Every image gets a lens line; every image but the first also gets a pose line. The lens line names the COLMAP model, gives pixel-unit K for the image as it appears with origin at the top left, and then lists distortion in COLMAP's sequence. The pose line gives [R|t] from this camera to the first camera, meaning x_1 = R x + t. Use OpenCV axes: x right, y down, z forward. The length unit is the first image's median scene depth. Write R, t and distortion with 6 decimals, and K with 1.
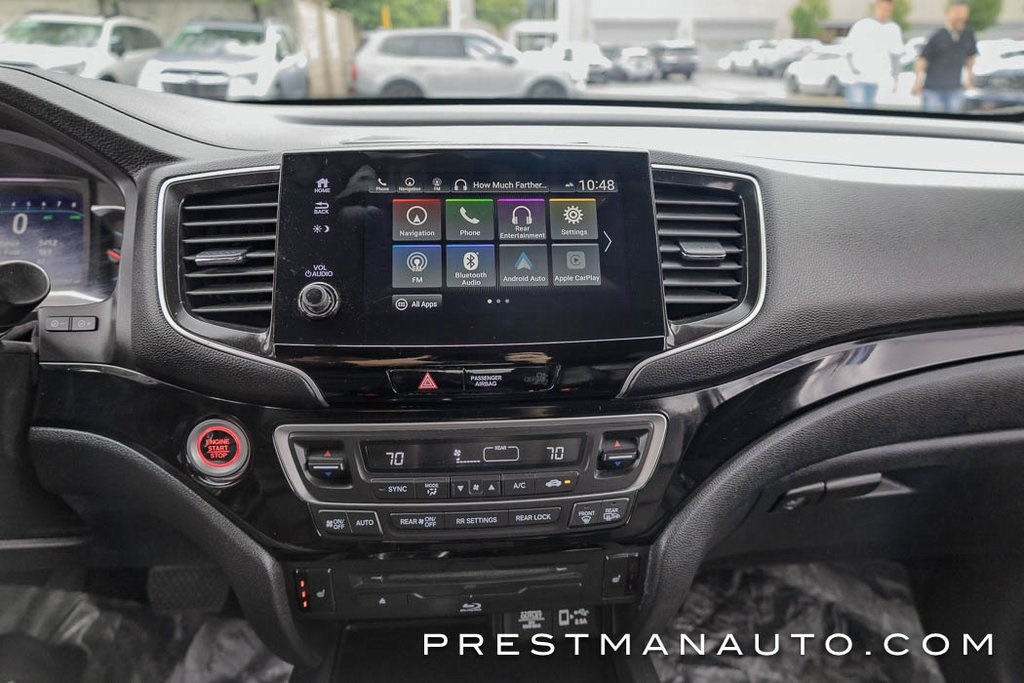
lens RADIAL K [[671.1, 0, 514.5], [0, 671.1, 344.5], [0, 0, 1]] dist [0.020478, -0.011632]
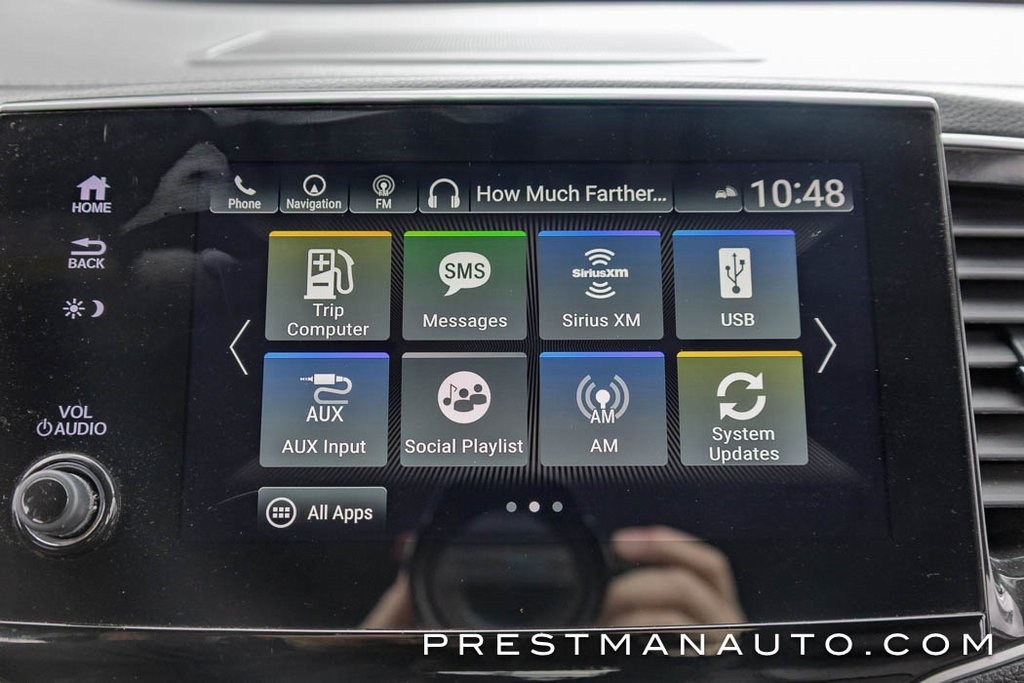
lens RADIAL K [[1179.3, 0, 514.8], [0, 1179.3, 335.5], [0, 0, 1]] dist [0.038622, 0.000000]
pose [[0.997577, 0.015229, -0.067879, 0.008512], [-0.015710, 0.999855, -0.006556, -0.151390], [0.067769, 0.007607, 0.997672, 0.321963]]
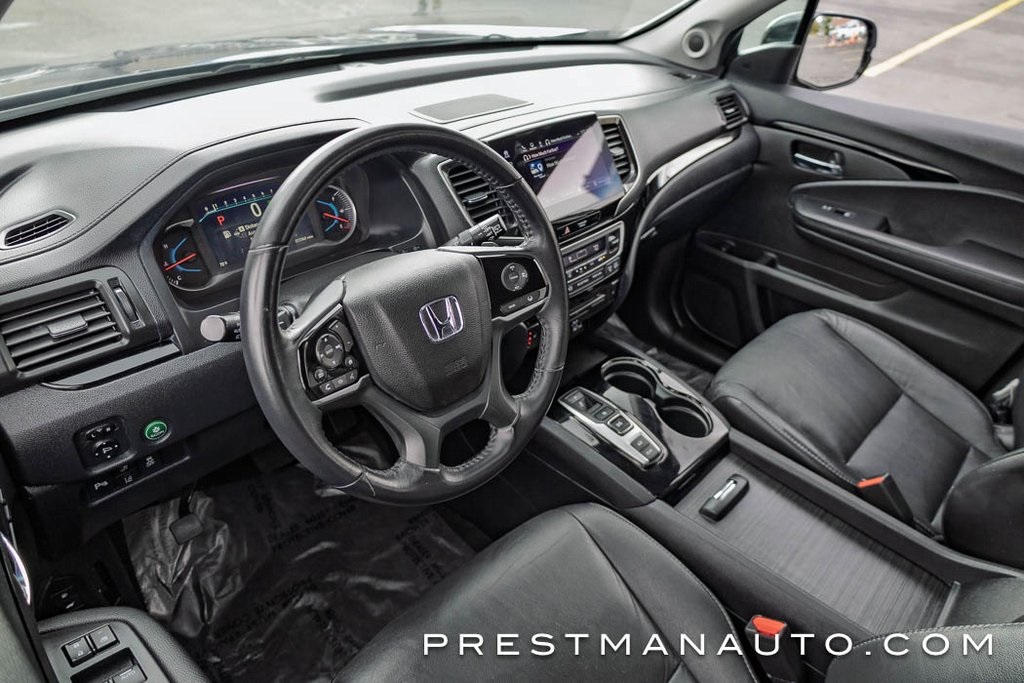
lens RADIAL K [[671.1, 0, 517.1], [0, 671.1, 333.7], [0, 0, 1]] dist [0.020478, -0.011632]
pose [[0.732478, -0.341780, 0.588781, -1.699852], [0.209512, 0.936043, 0.282717, -0.295977], [-0.647751, -0.083727, 0.757237, -0.687251]]
